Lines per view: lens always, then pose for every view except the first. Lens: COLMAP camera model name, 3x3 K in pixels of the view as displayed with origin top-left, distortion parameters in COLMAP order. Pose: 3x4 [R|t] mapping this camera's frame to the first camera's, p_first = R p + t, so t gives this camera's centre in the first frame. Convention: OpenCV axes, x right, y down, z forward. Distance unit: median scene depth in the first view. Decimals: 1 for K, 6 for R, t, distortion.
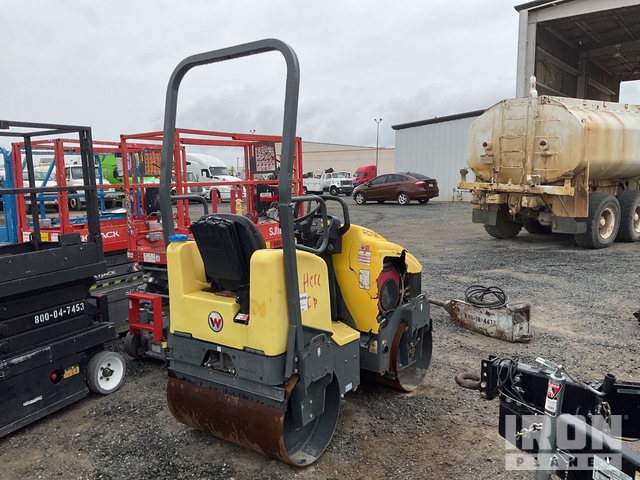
lens RADIAL K [[510.9, 0, 317.1], [0, 510.9, 243.9], [0, 0, 1]] dist [0.052925, 0.001715]
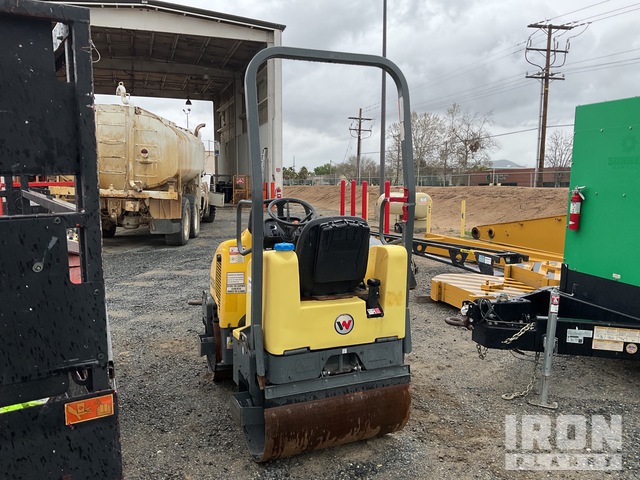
lens RADIAL K [[510.9, 0, 320.2], [0, 510.9, 239.2], [0, 0, 1]] dist [0.052925, 0.001715]
pose [[0.558339, -0.086400, 0.825102, -0.262087], [0.102728, 0.994108, 0.034582, -0.013724], [-0.823228, 0.065452, 0.563925, 0.115806]]
